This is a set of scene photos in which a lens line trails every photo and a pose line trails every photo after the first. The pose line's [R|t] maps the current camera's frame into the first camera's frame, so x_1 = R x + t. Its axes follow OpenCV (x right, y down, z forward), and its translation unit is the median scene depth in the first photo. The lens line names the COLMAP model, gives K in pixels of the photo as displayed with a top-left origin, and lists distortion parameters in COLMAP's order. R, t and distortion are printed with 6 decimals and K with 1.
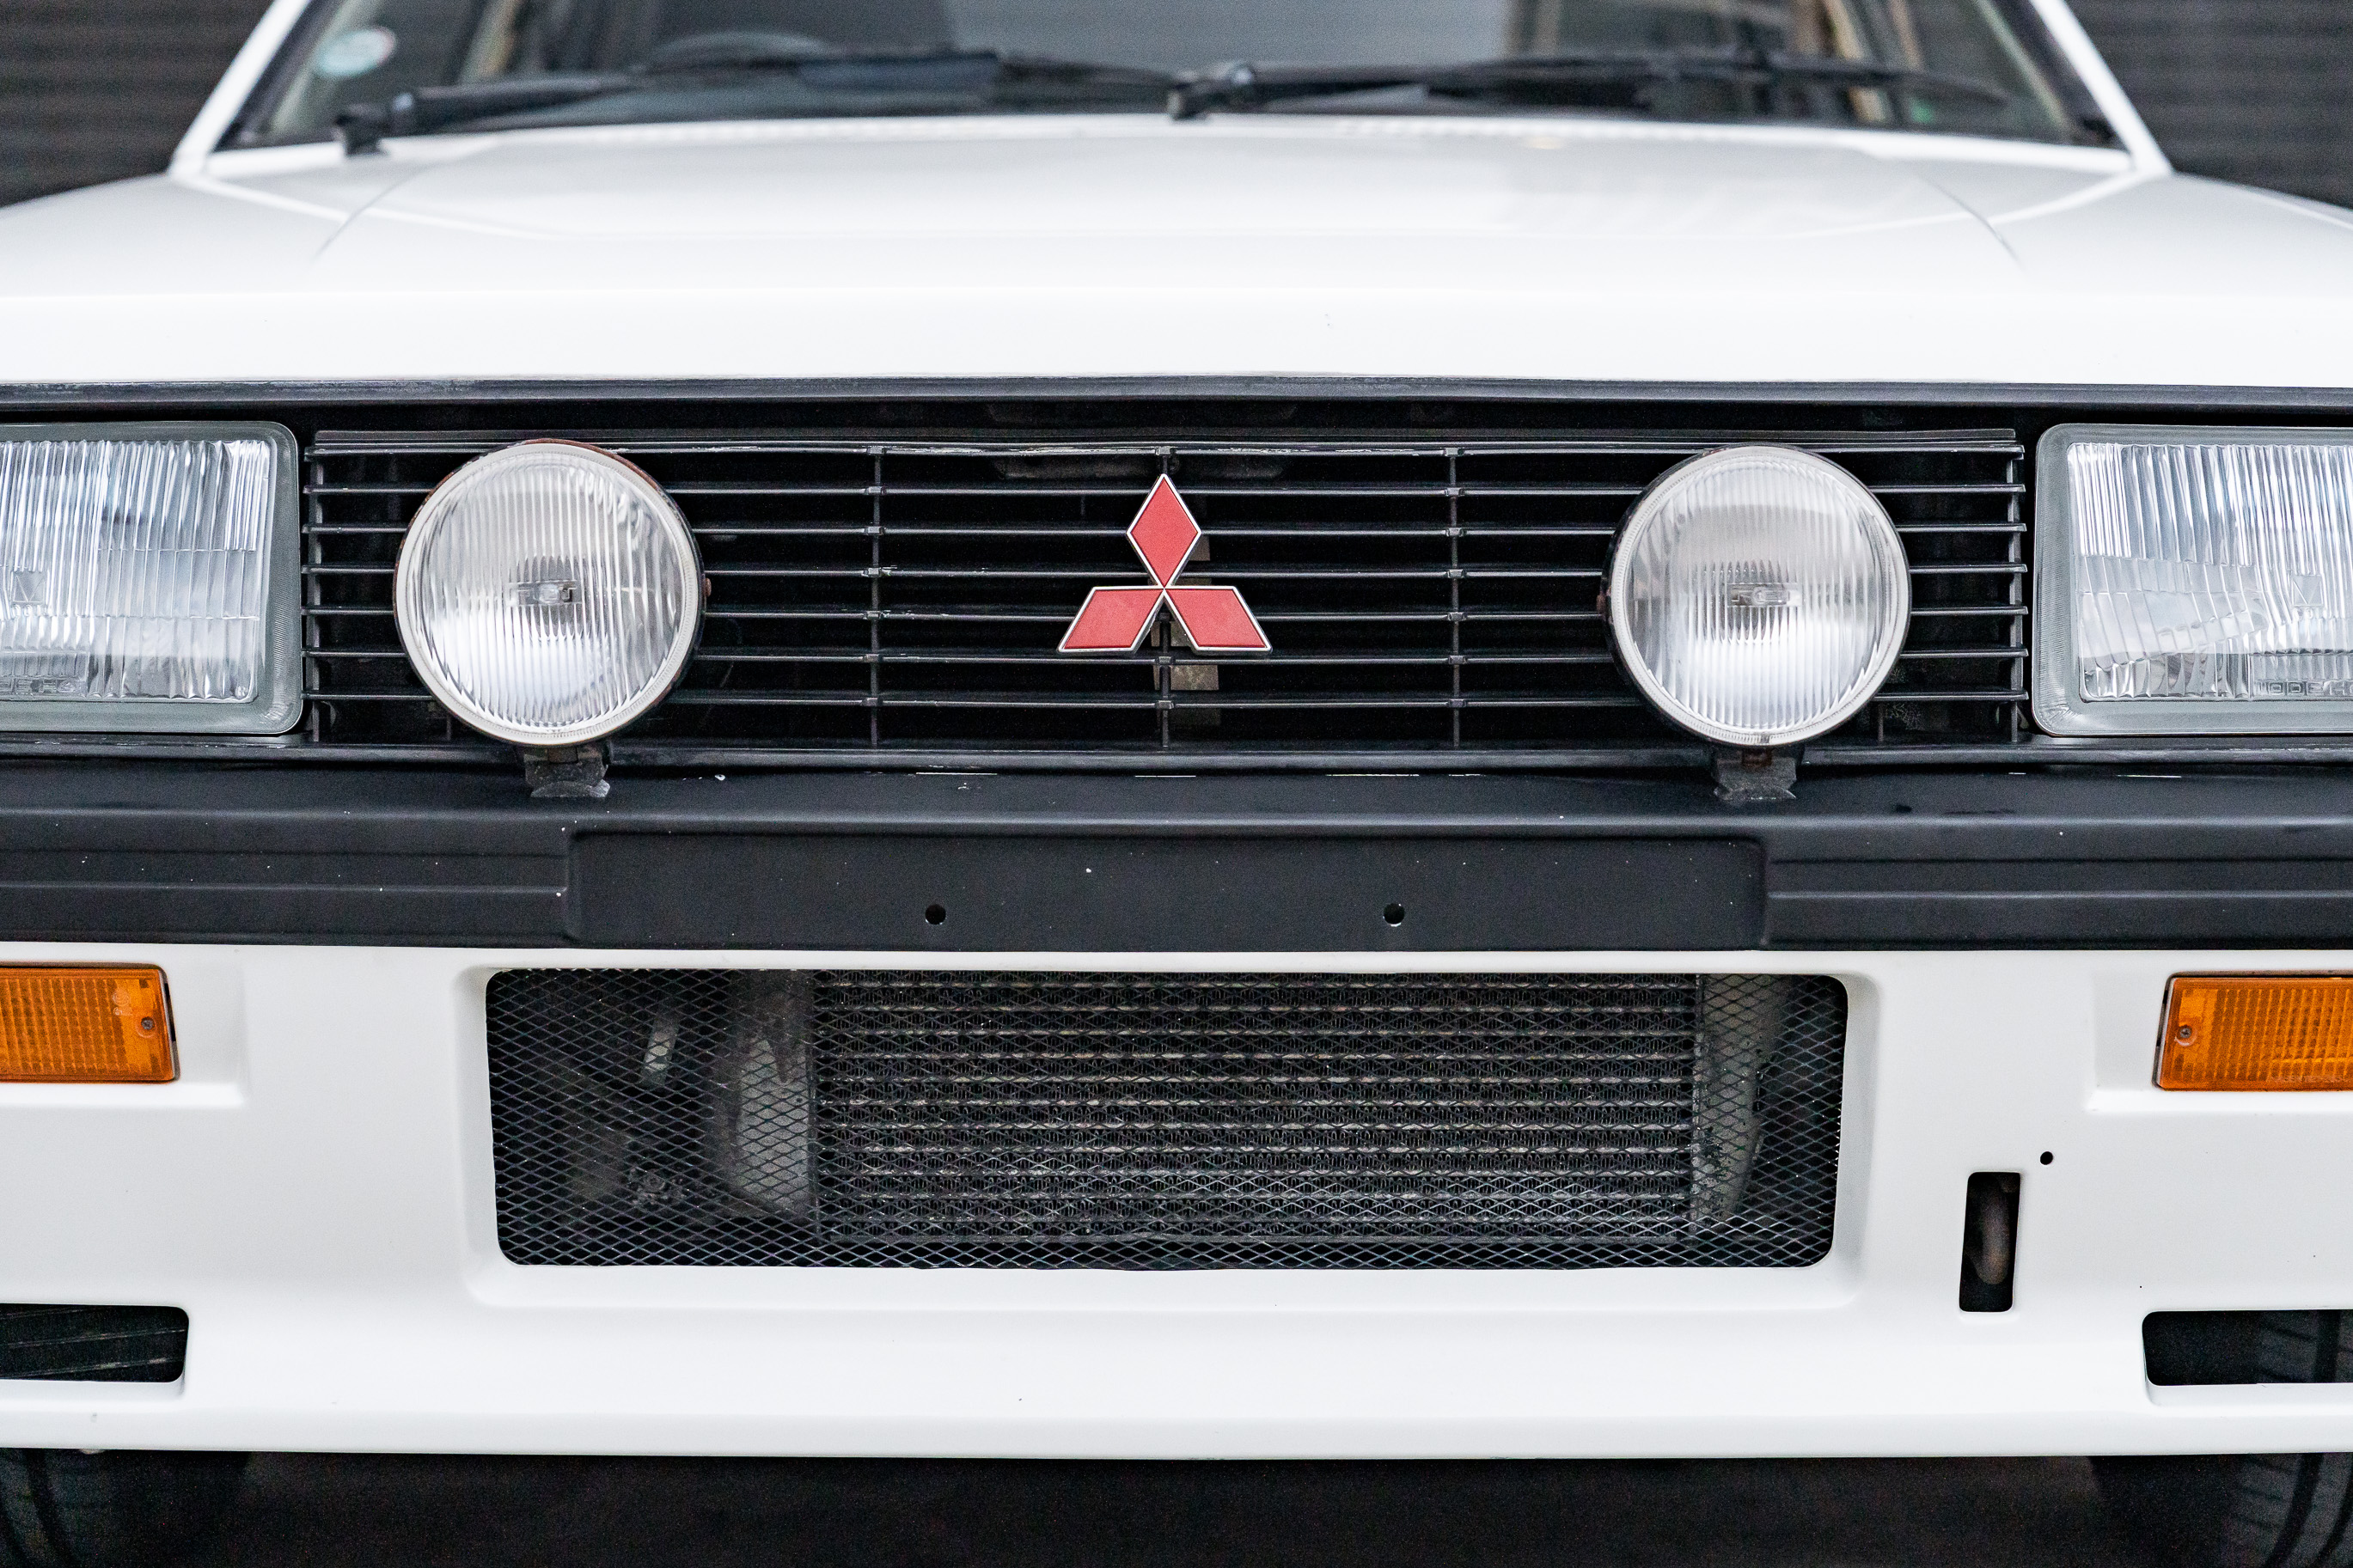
lens RADIAL K [[4625.6, 0, 1166.8], [0, 4625.6, 799.7], [0, 0, 1]] dist [0.028451, 0.000000]
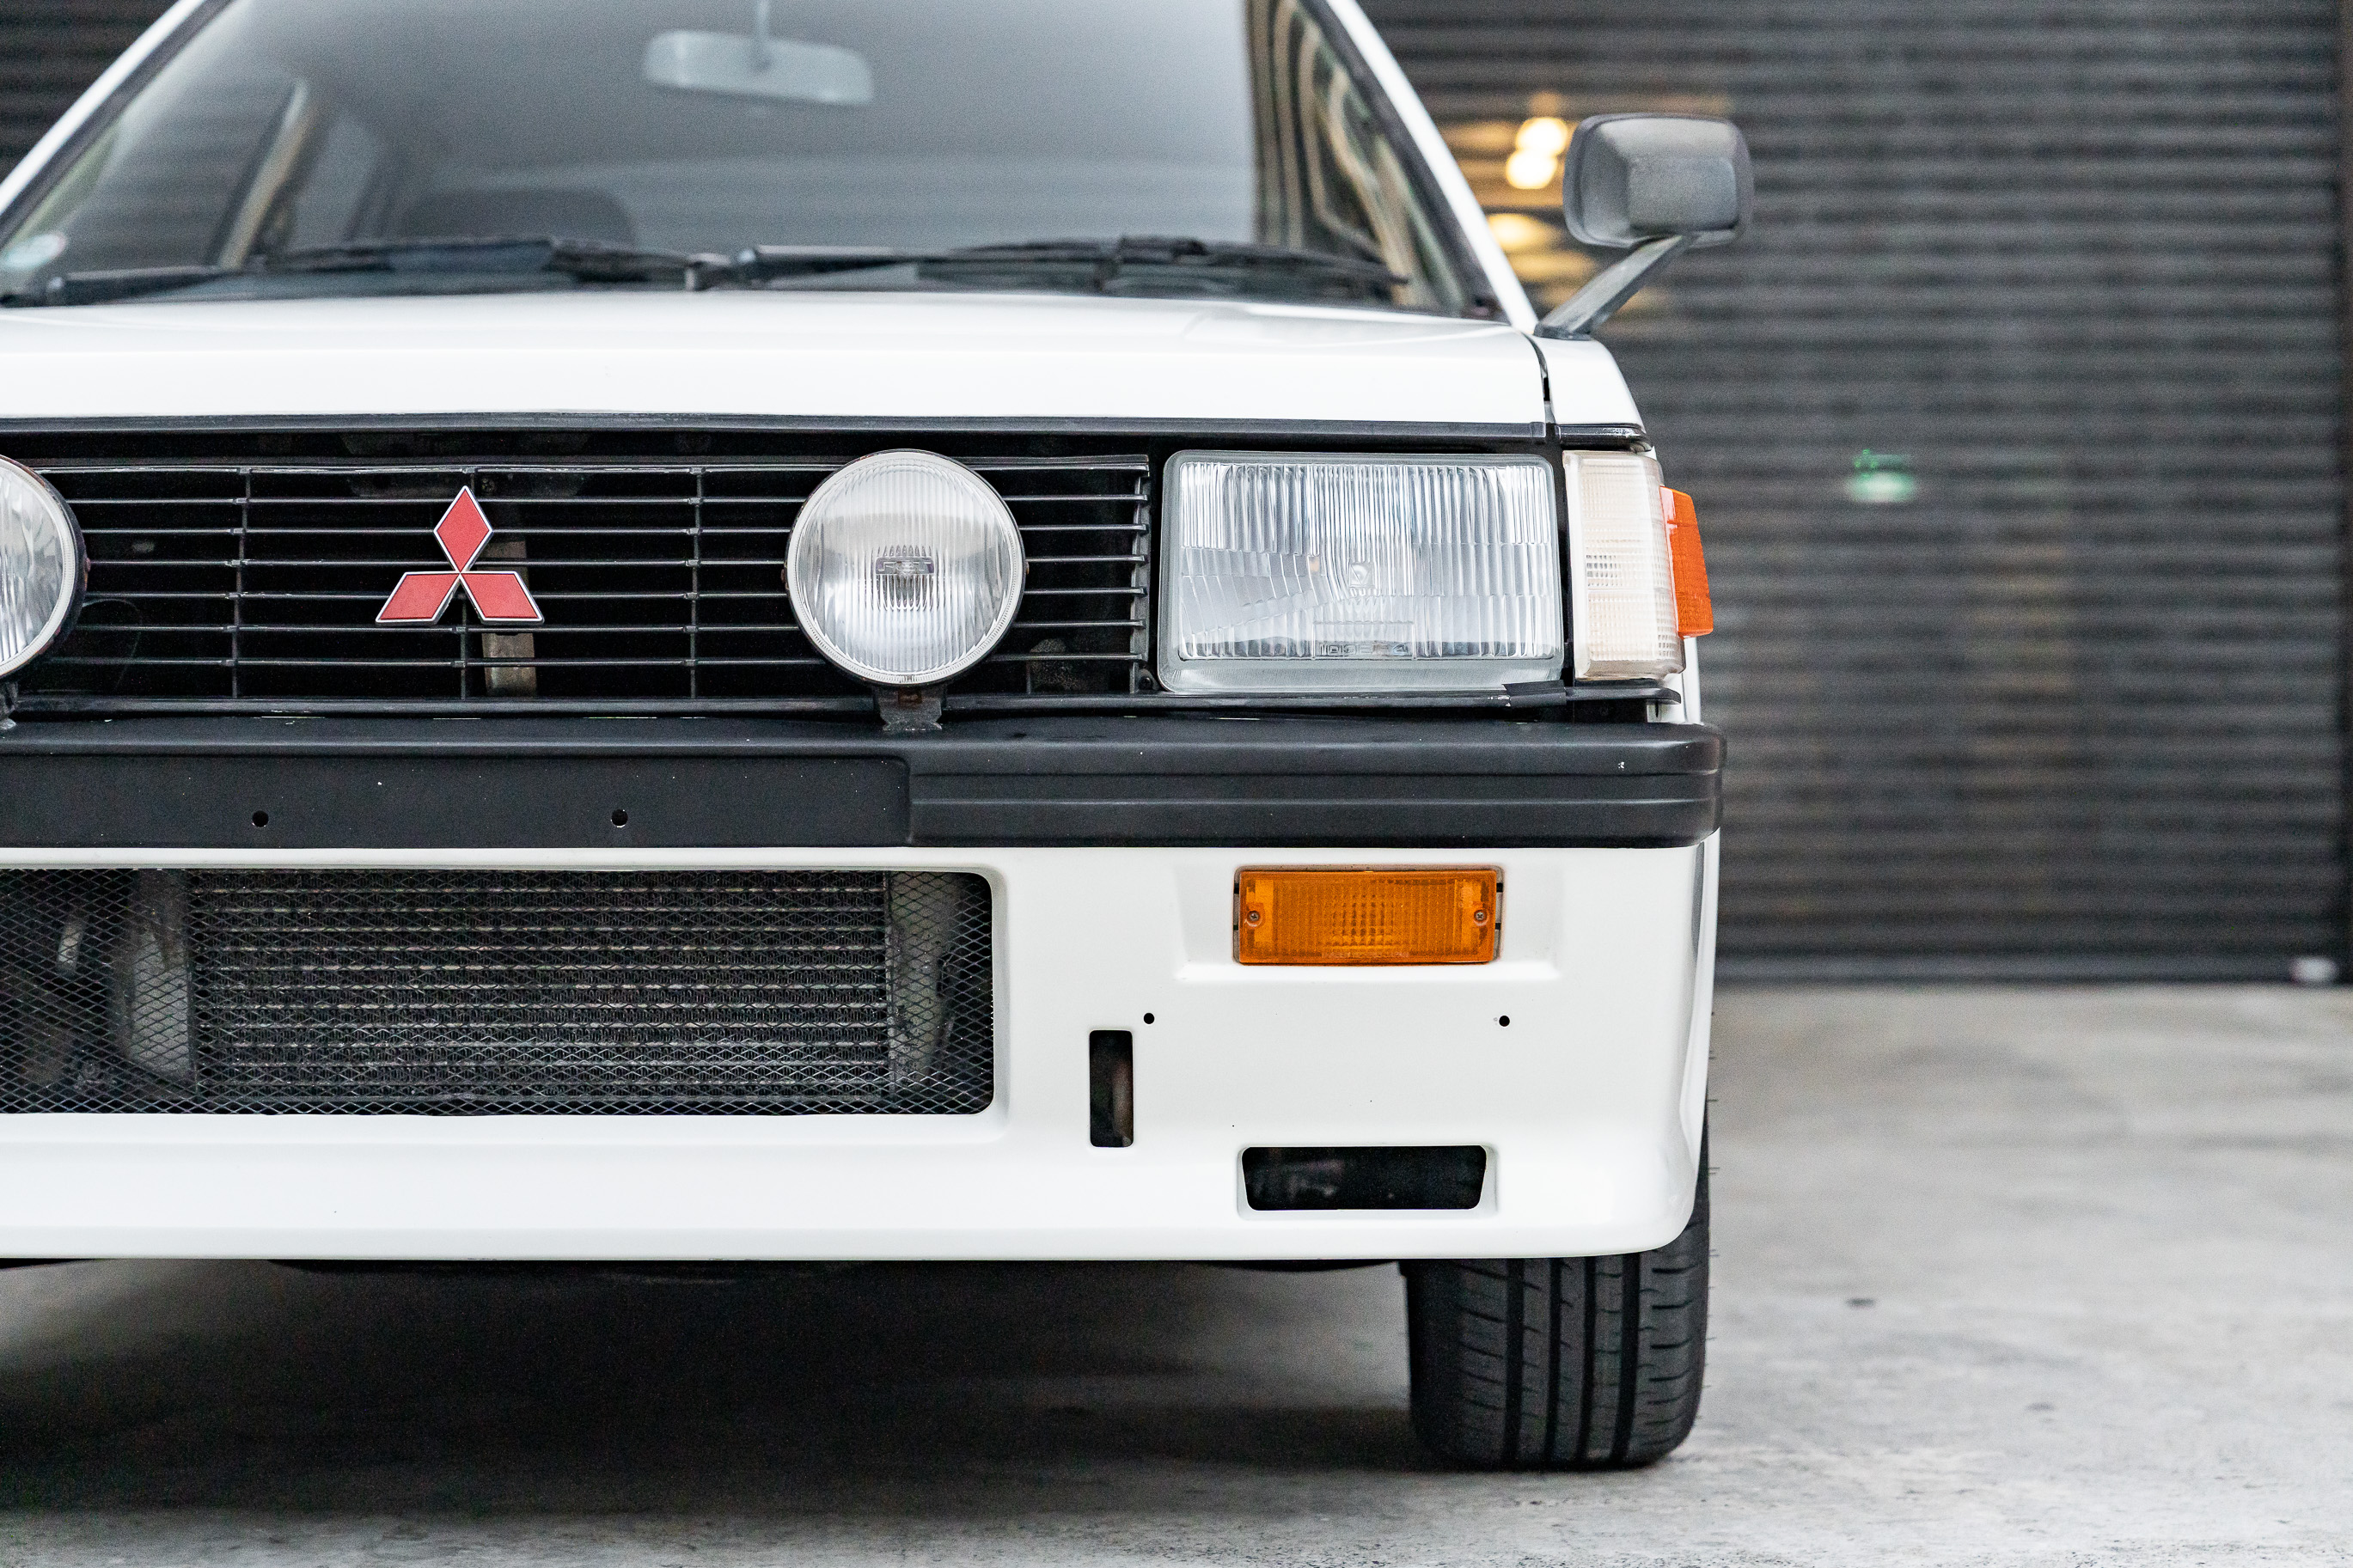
lens RADIAL K [[4625.6, 0, 1177.2], [0, 4625.6, 775.7], [0, 0, 1]] dist [0.028451, 0.000000]
pose [[0.999808, -0.002041, -0.019503, 0.219845], [0.000300, 0.996042, -0.088886, 0.122242], [0.019607, 0.088863, 0.995851, -0.258624]]
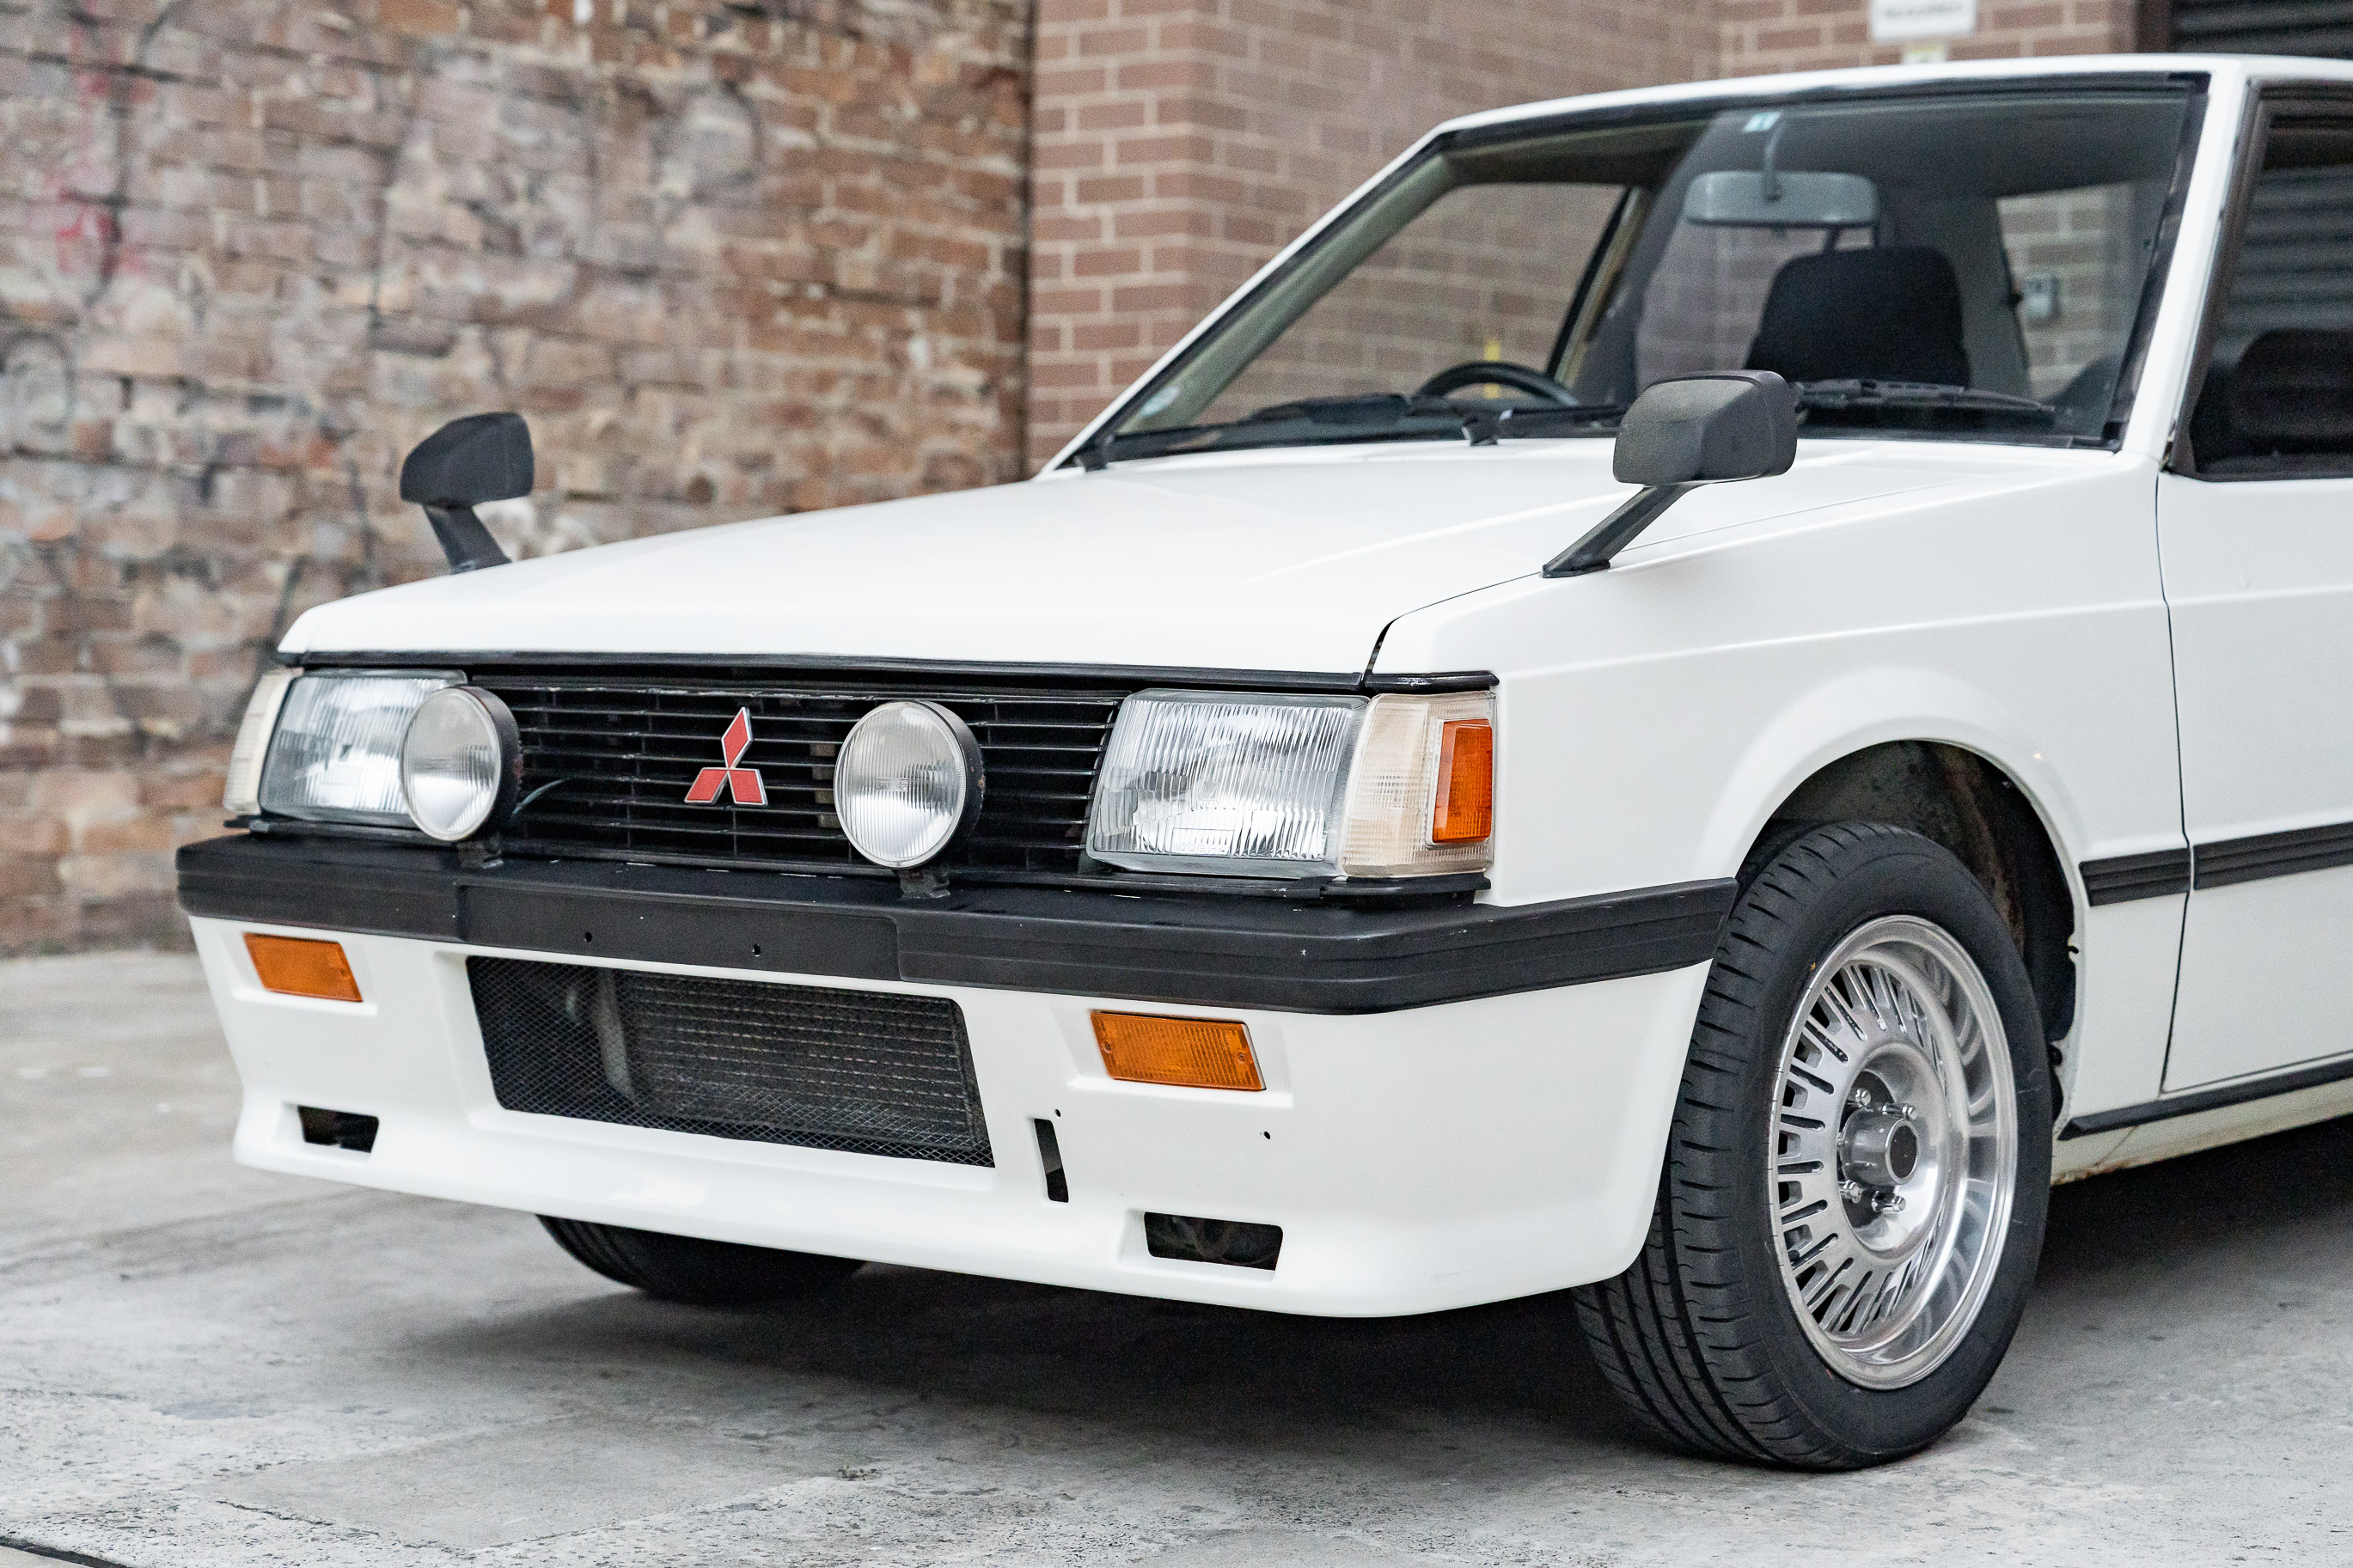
lens RADIAL K [[4625.6, 0, 1201.5], [0, 4625.6, 790.4], [0, 0, 1]] dist [0.028451, 0.000000]
pose [[0.762866, 0.033445, -0.645692, 1.333422], [-0.049473, 0.998753, -0.006719, -0.033999], [0.644662, 0.037070, 0.763569, -0.293164]]
